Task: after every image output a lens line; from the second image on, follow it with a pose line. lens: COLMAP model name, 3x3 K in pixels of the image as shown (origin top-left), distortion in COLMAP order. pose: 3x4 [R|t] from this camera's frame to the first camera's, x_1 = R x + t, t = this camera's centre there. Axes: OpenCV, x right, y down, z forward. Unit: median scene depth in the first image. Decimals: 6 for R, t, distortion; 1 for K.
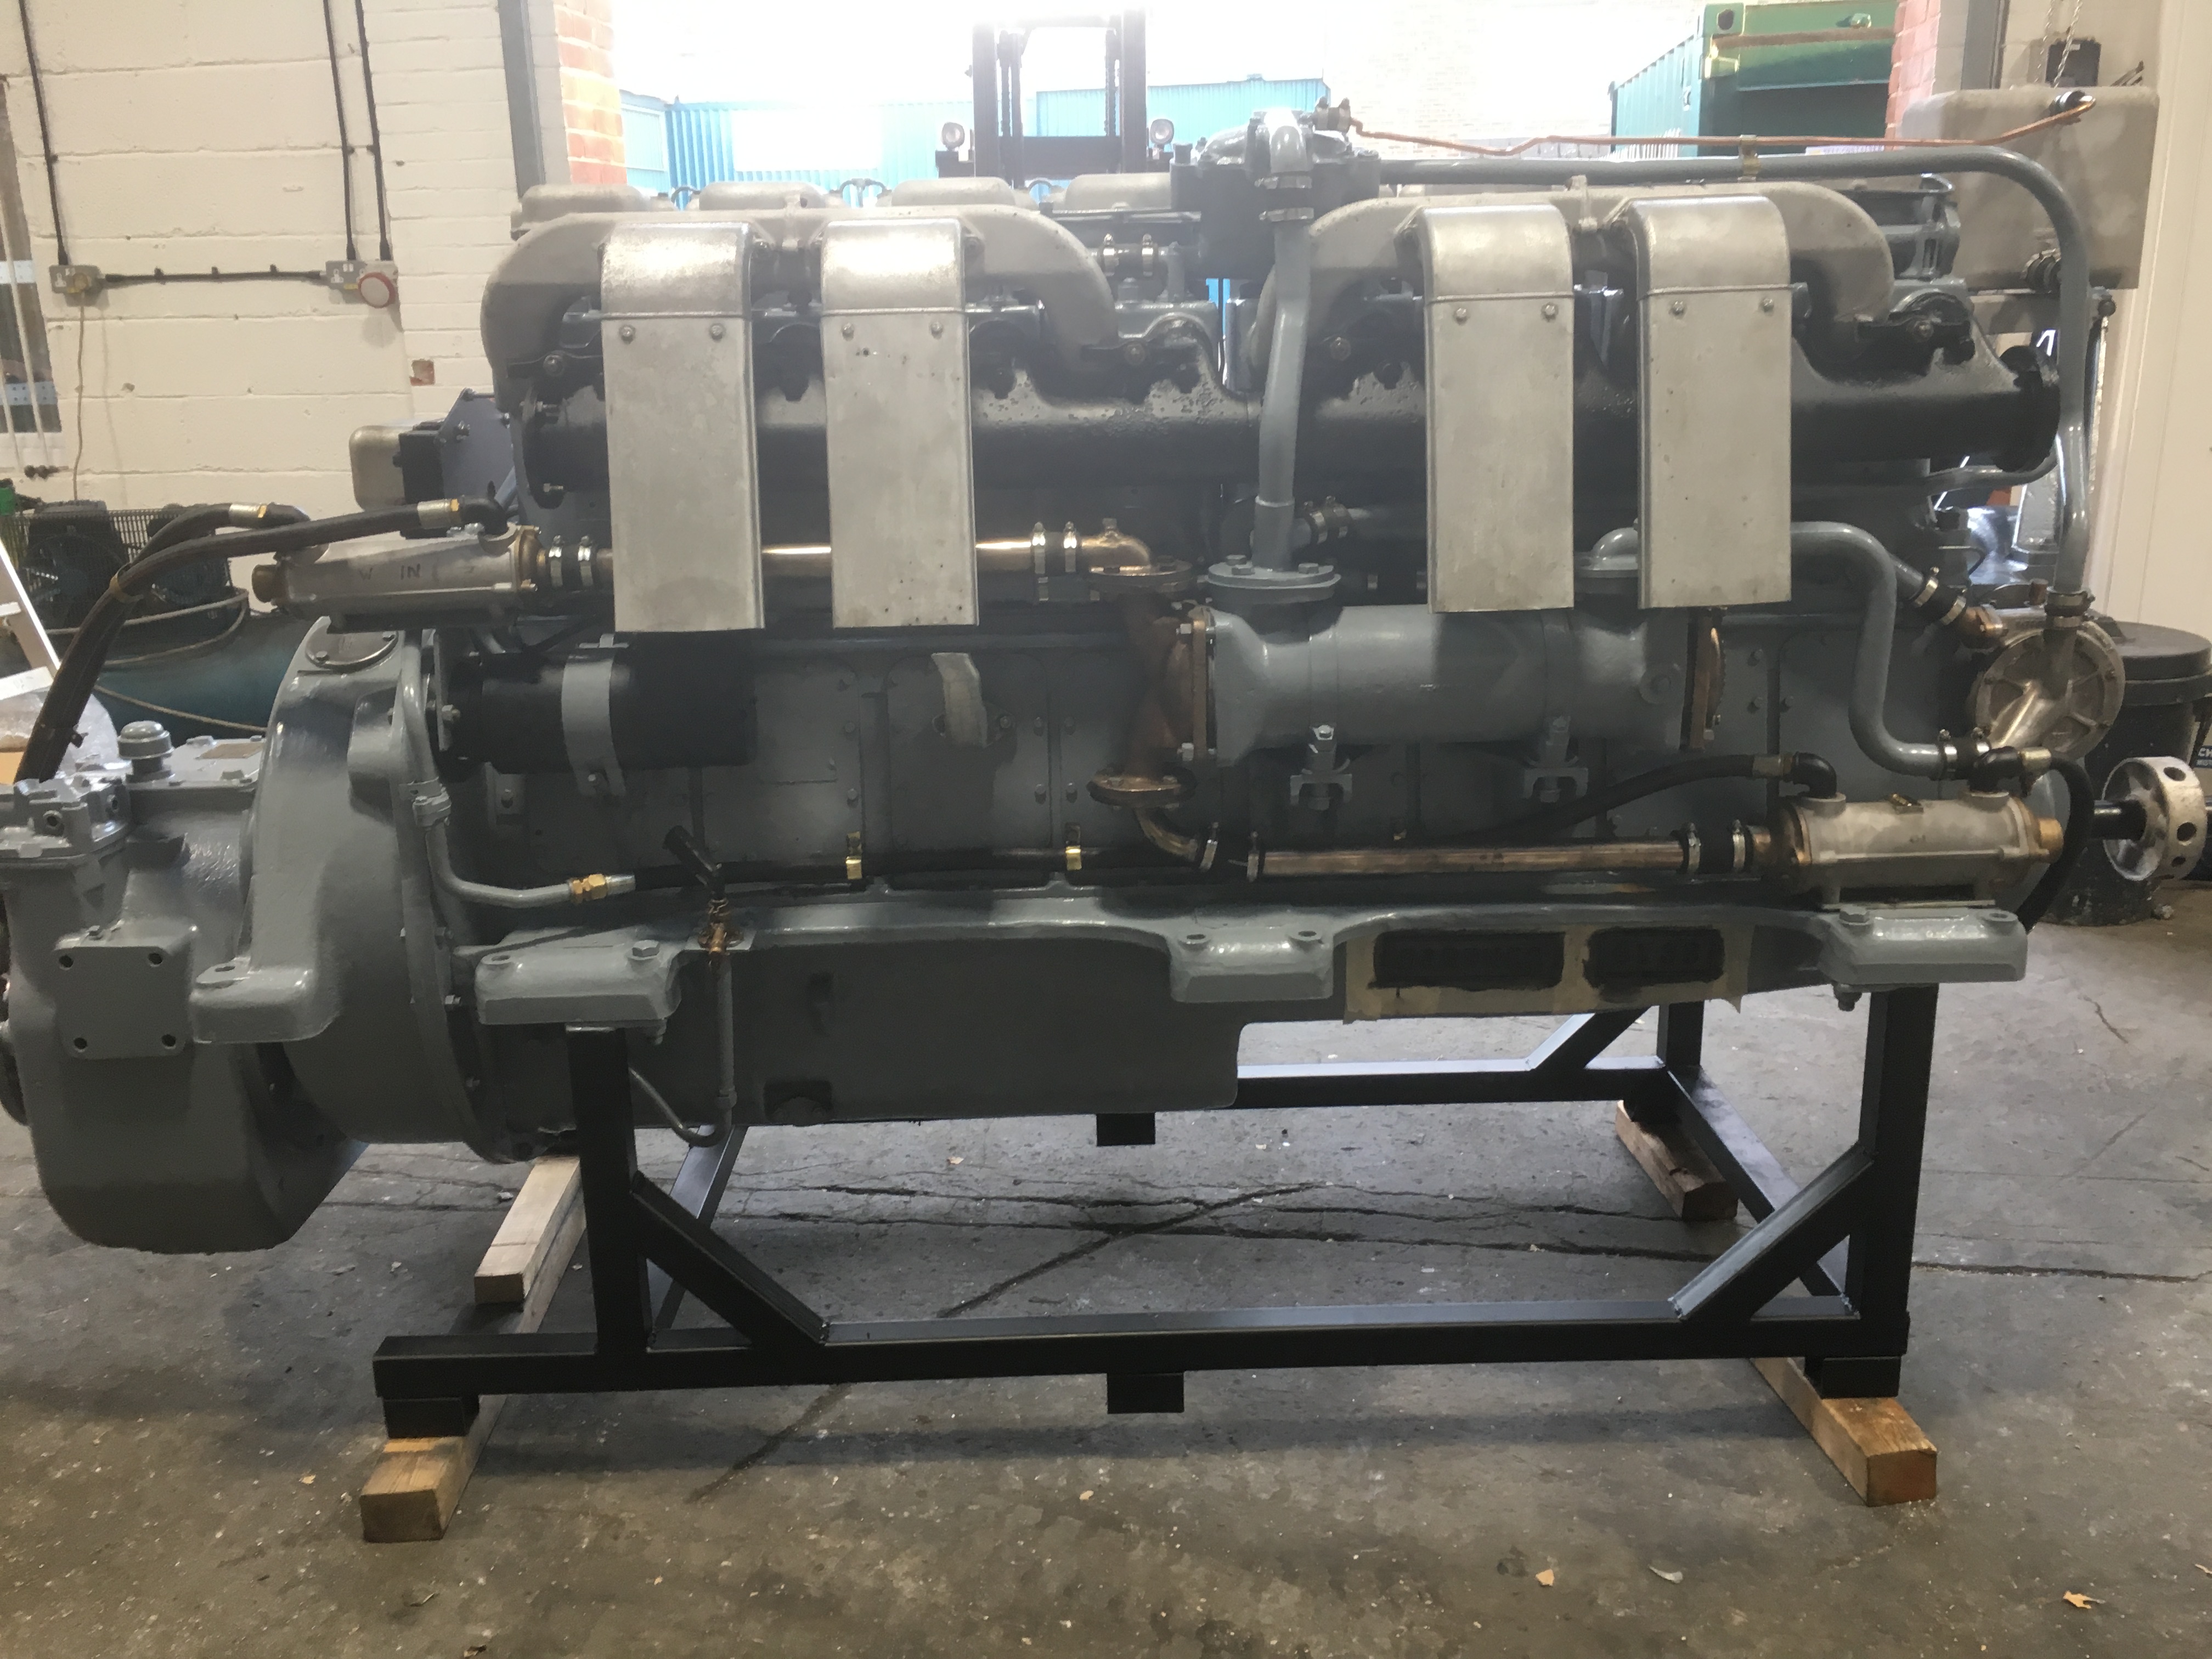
lens RADIAL K [[1842.5, 0, 1106.0], [0, 1842.5, 829.5], [0, 0, 1]] dist [0.049057, -0.004816]
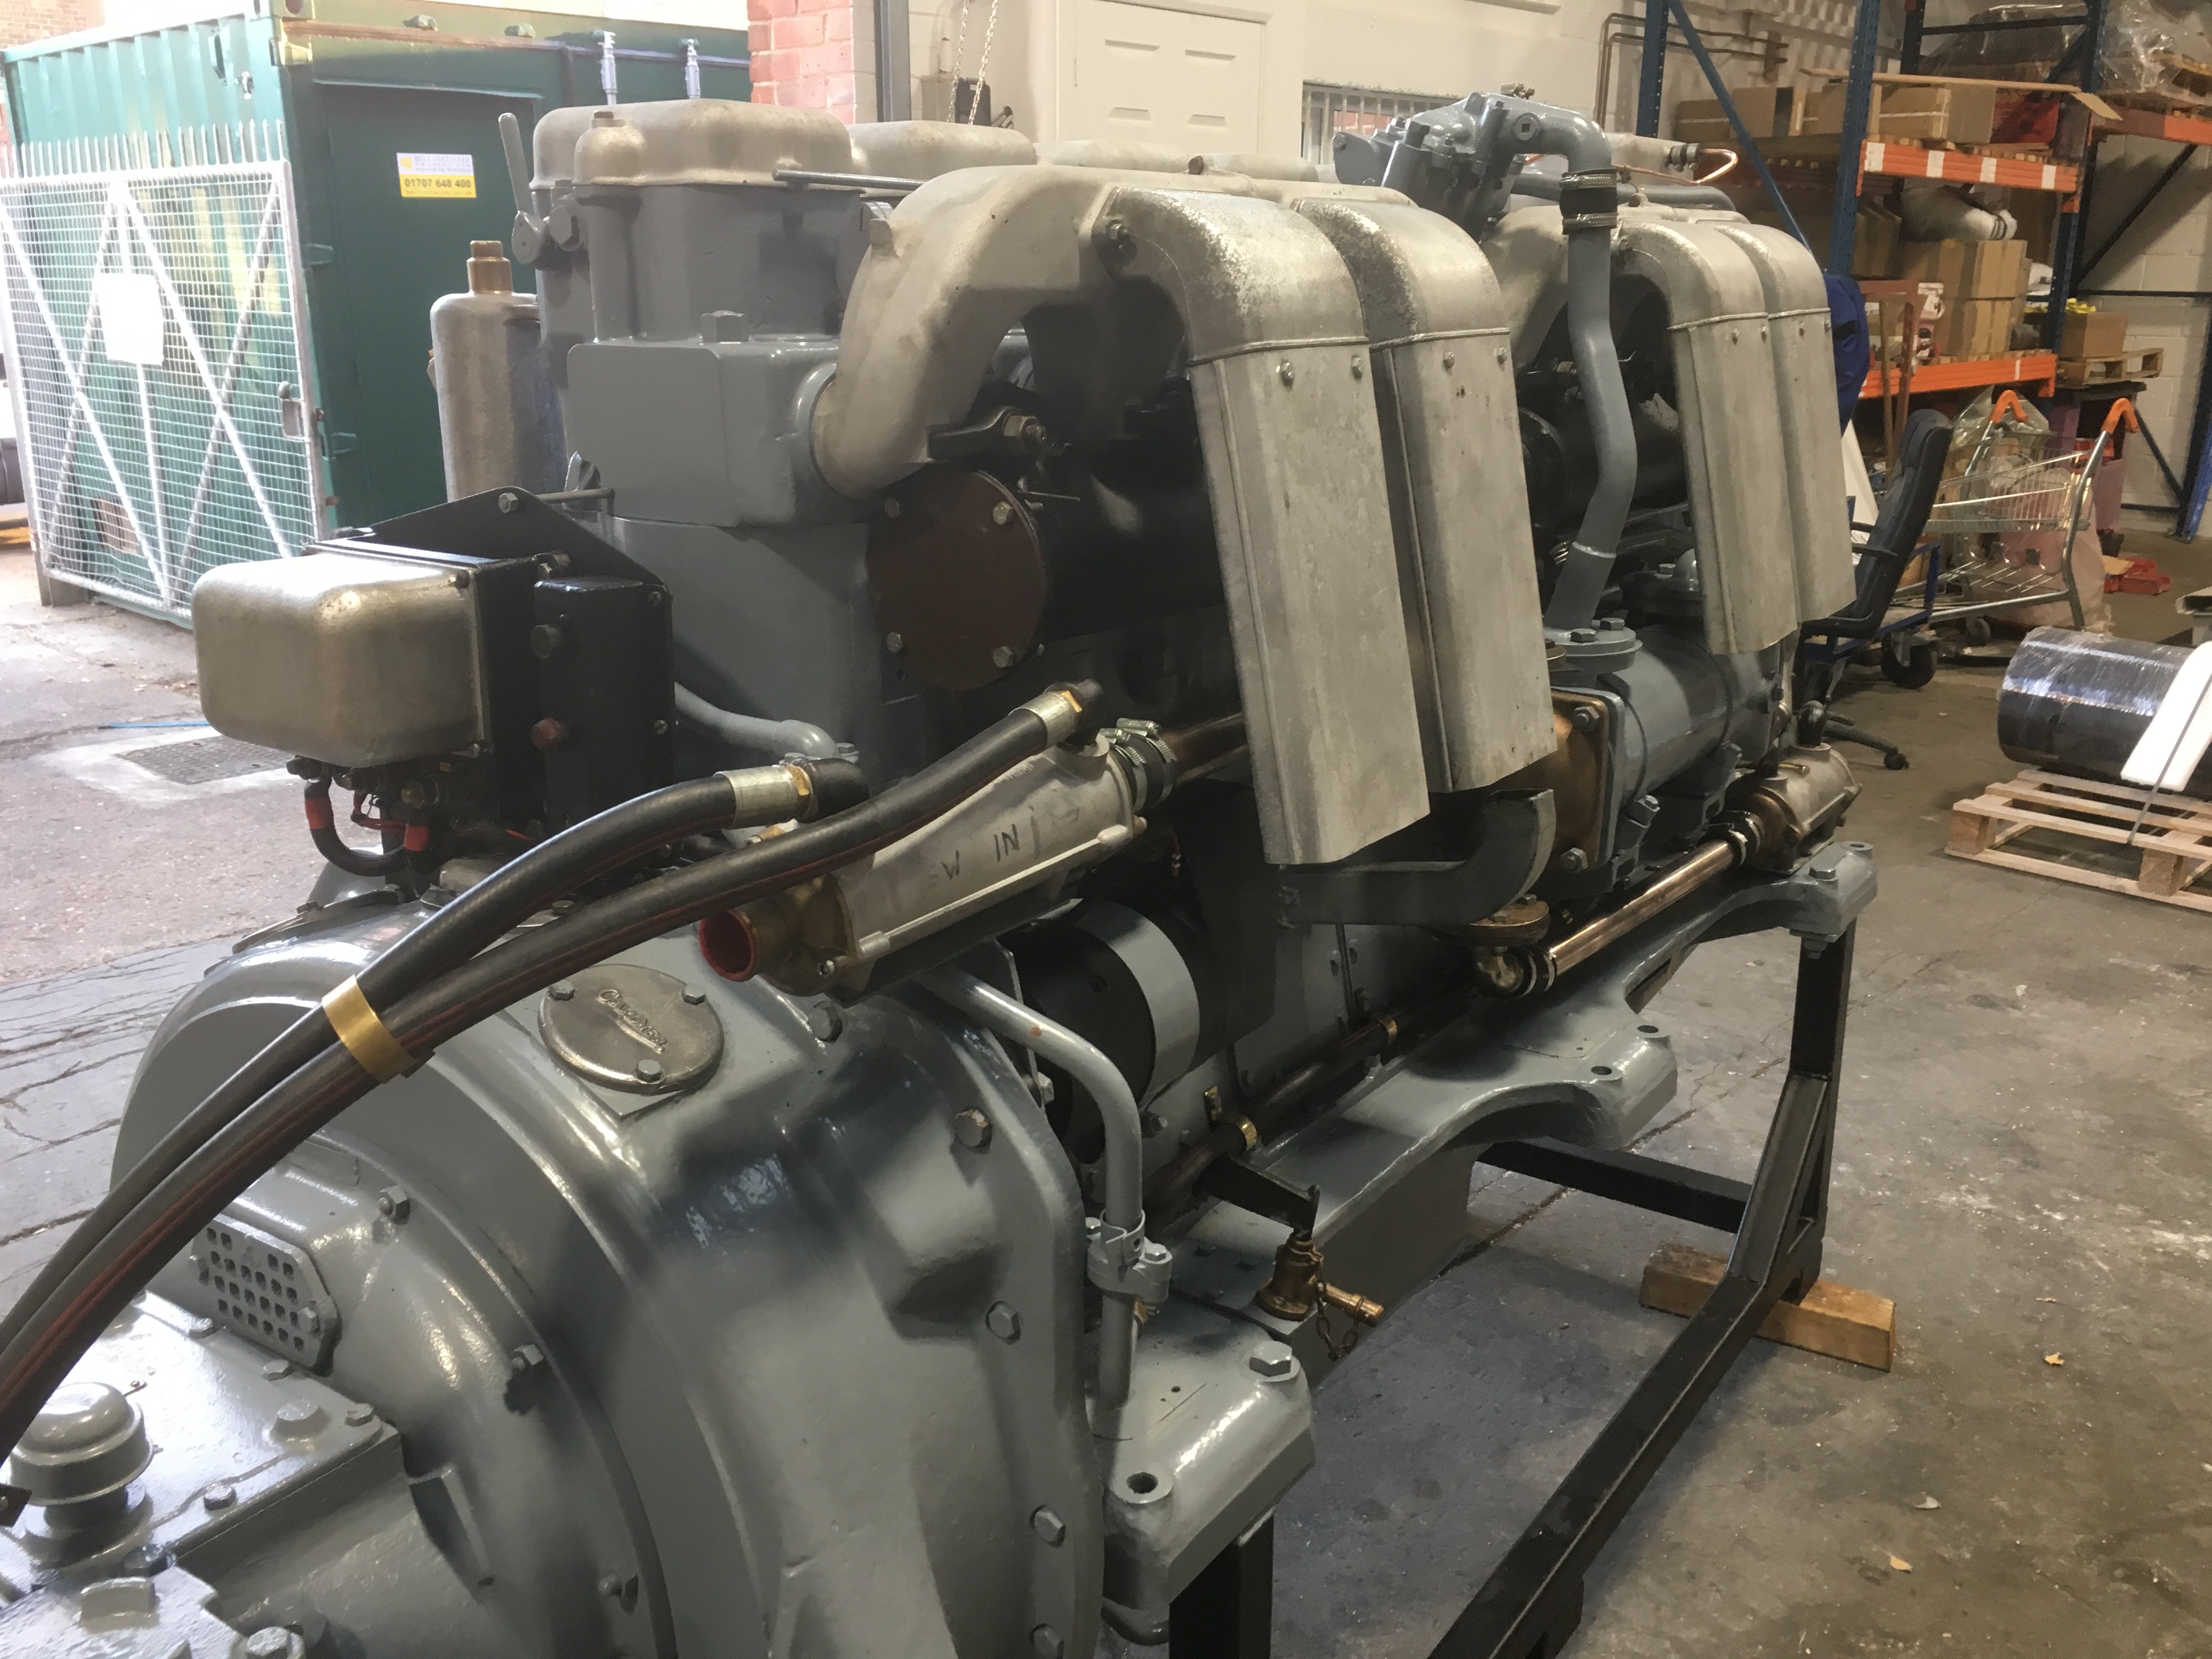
lens RADIAL K [[1893.8, 0, 1106.0], [0, 1893.8, 829.5], [0, 0, 1]] dist [-0.007503, -0.005756]
pose [[0.603809, -0.205275, 0.770245, -0.727550], [0.212749, 0.972723, 0.092459, -0.176865], [-0.768214, 0.108042, 0.631011, 0.619648]]
